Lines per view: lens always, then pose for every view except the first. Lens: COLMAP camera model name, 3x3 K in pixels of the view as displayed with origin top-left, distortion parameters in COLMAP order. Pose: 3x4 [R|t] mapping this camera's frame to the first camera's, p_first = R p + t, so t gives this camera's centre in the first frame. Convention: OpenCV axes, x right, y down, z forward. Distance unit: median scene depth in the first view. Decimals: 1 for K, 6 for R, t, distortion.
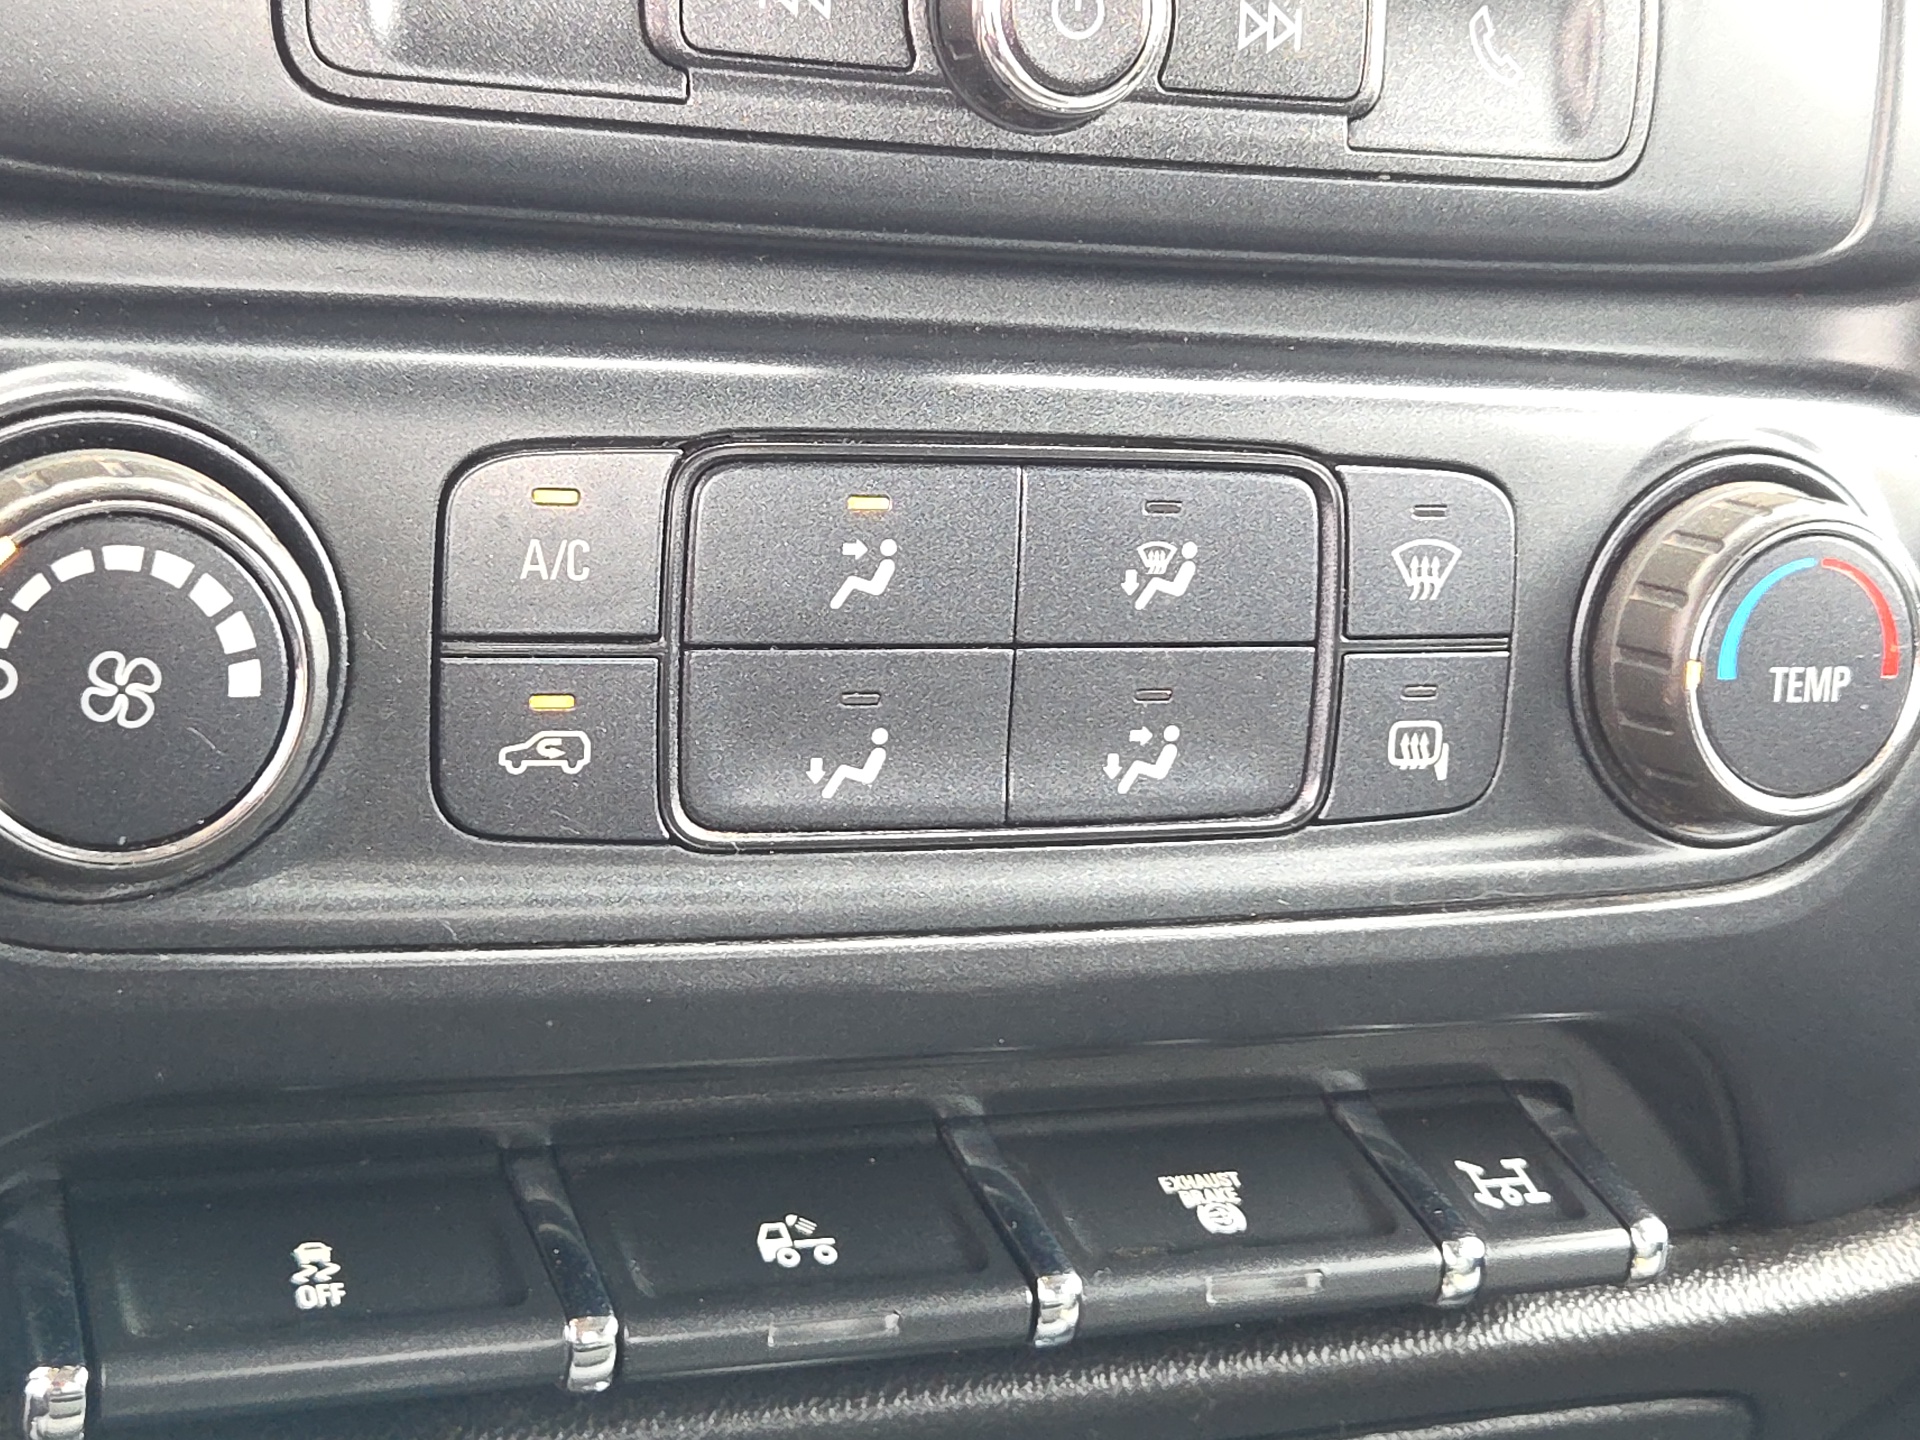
lens RADIAL K [[3096.8, 0, 959.5], [0, 3096.8, 711.4], [0, 0, 1]] dist [0.138866, -0.411744]
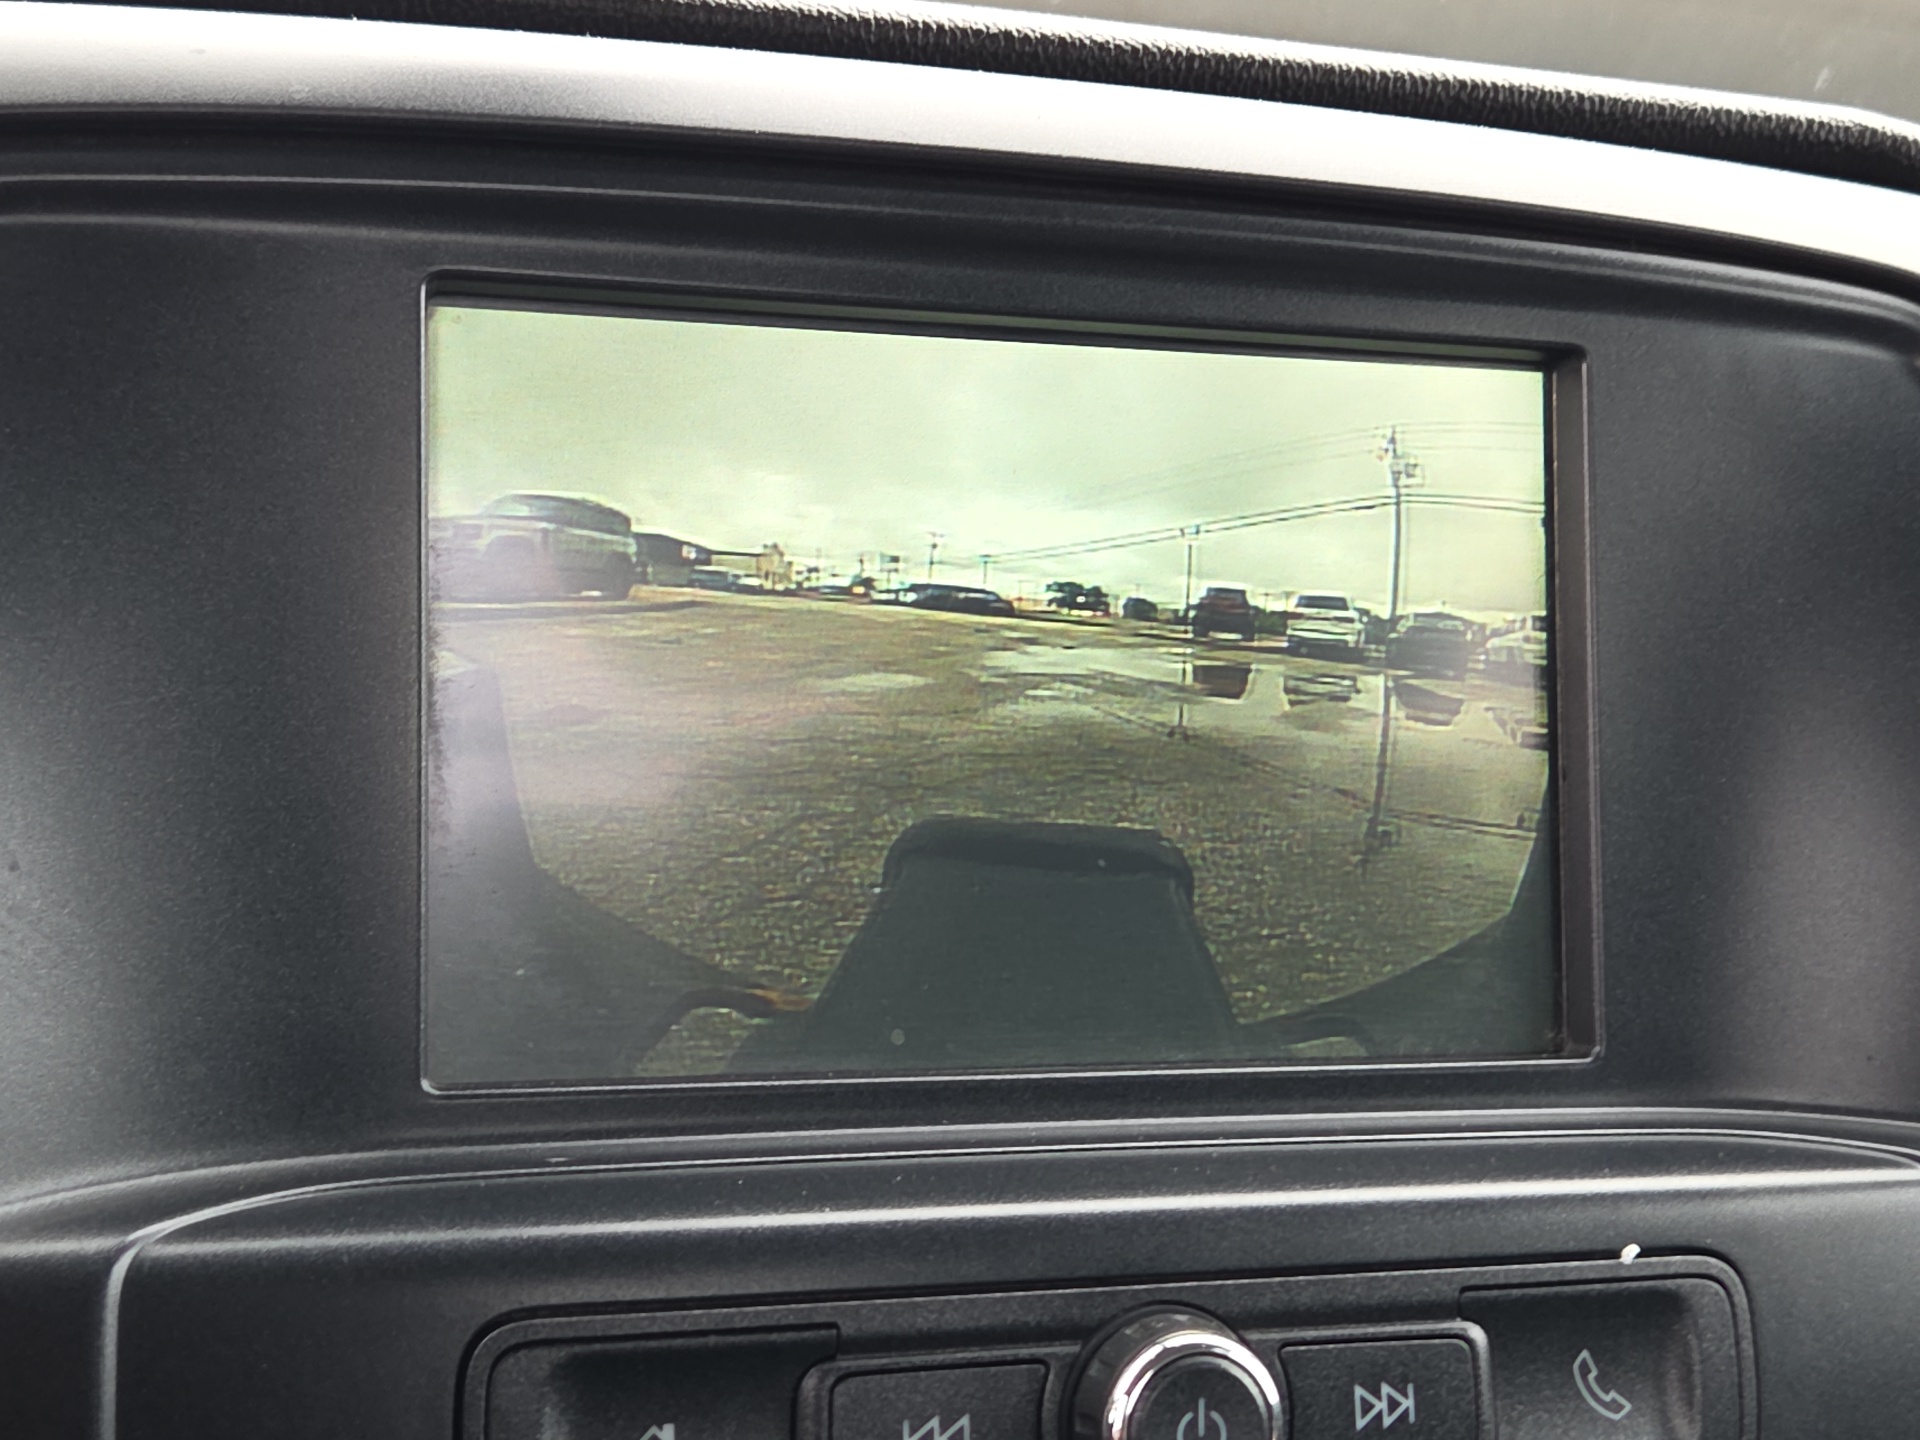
lens RADIAL K [[3096.8, 0, 959.5], [0, 3096.8, 711.4], [0, 0, 1]] dist [0.138866, -0.411744]
pose [[0.996919, -0.070131, -0.035122, 0.009504], [0.060252, 0.971433, -0.229539, -0.212840], [0.050217, 0.226716, 0.972666, -0.090799]]
